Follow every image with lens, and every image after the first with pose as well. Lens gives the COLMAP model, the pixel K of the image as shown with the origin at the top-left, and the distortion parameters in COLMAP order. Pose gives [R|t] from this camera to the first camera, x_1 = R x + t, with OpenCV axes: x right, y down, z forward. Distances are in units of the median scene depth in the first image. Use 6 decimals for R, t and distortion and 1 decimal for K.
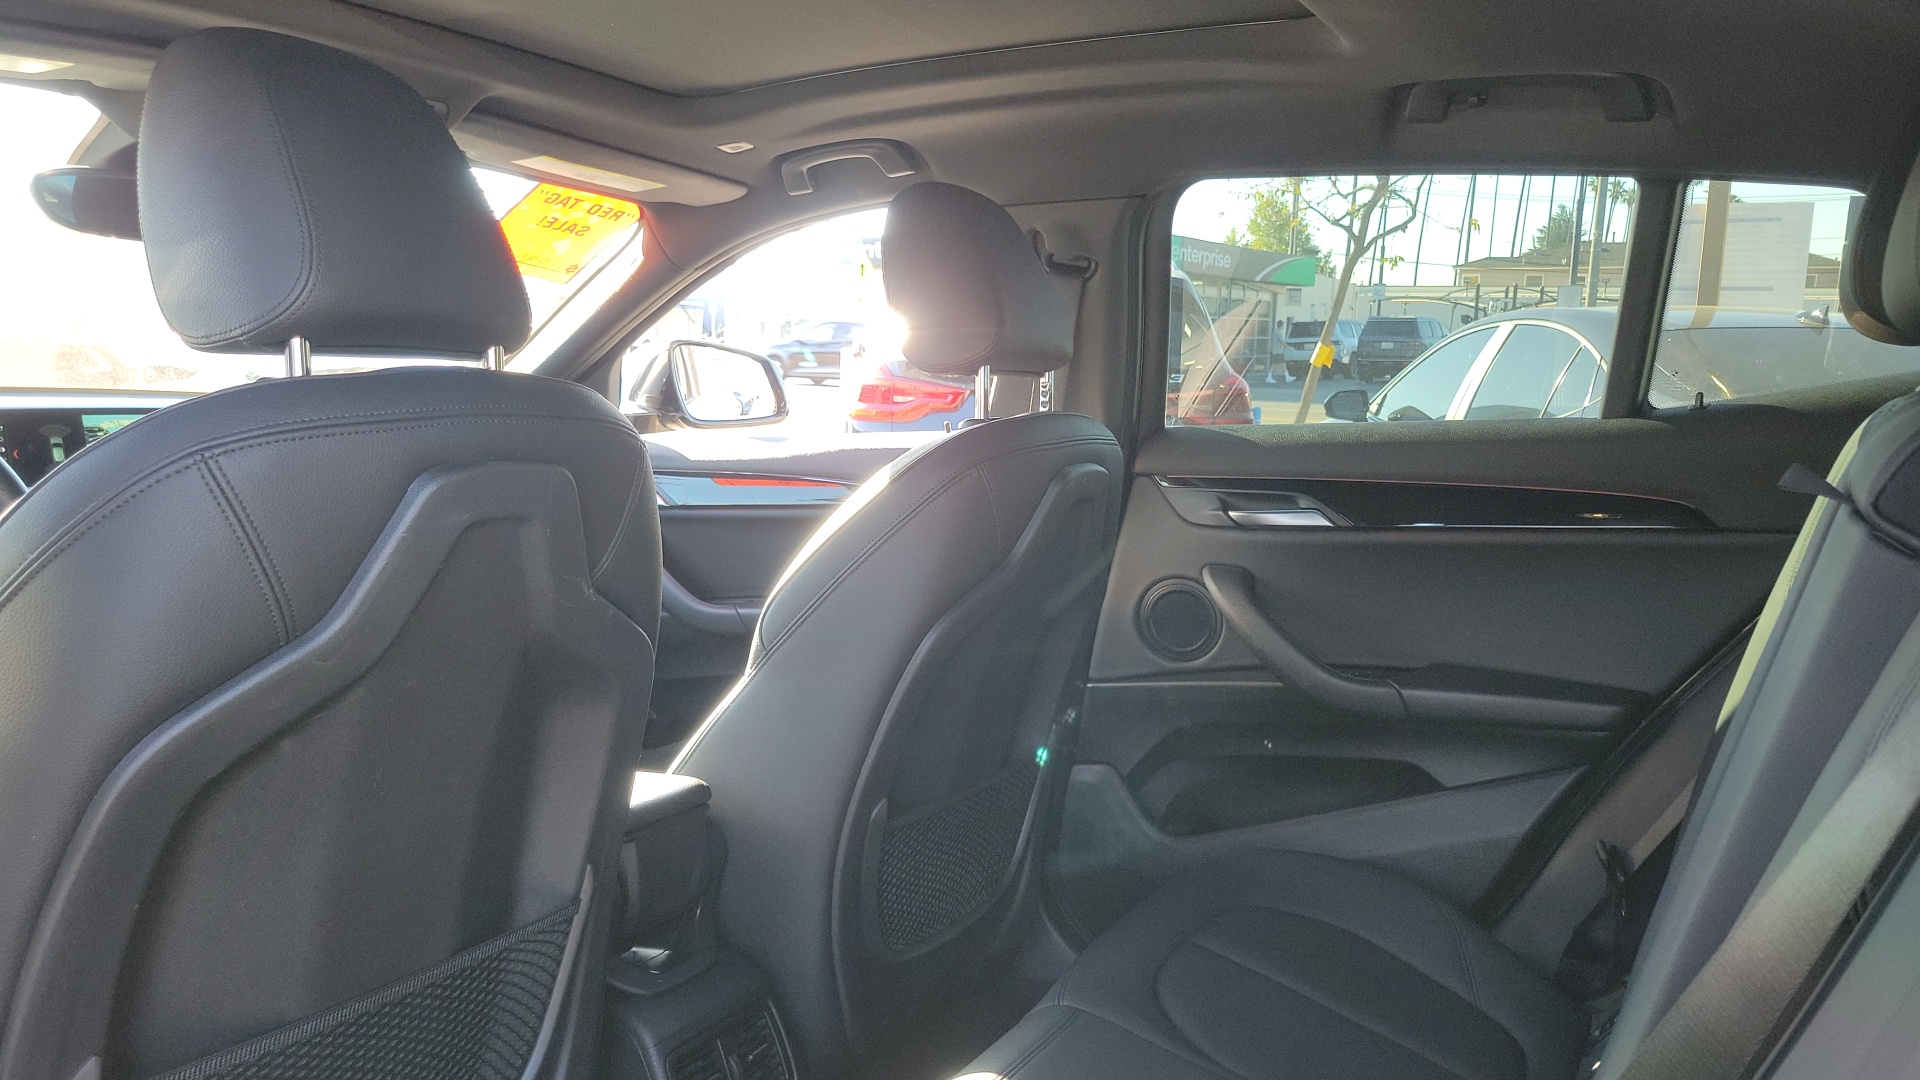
lens RADIAL K [[1436.1, 0, 950.4], [0, 1436.1, 536.5], [0, 0, 1]] dist [0.032262, -0.004908]
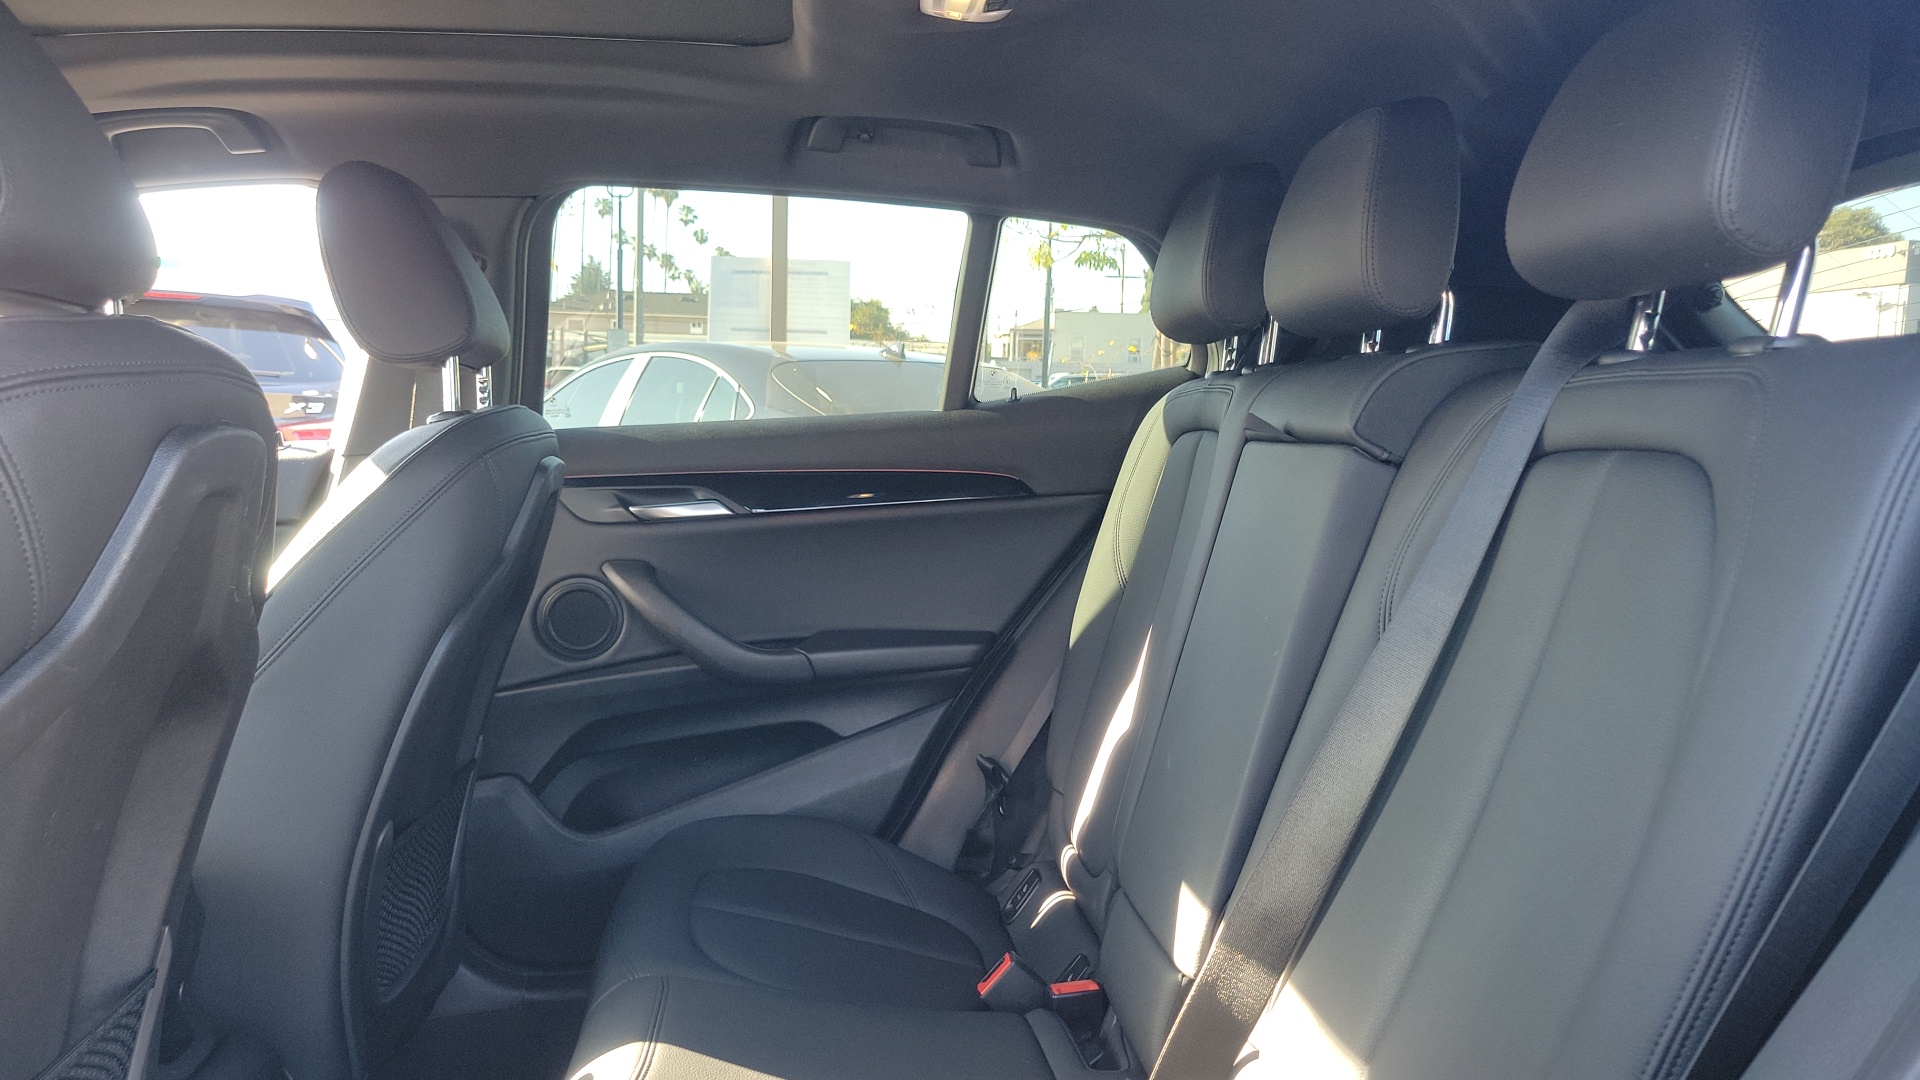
lens RADIAL K [[1436.1, 0, 950.4], [0, 1436.1, 536.5], [0, 0, 1]] dist [0.032262, -0.004908]
pose [[0.810592, -0.061694, 0.582353, -0.242718], [0.077324, 0.997004, -0.002008, 0.025417], [-0.580485, 0.046657, 0.812933, 0.022075]]
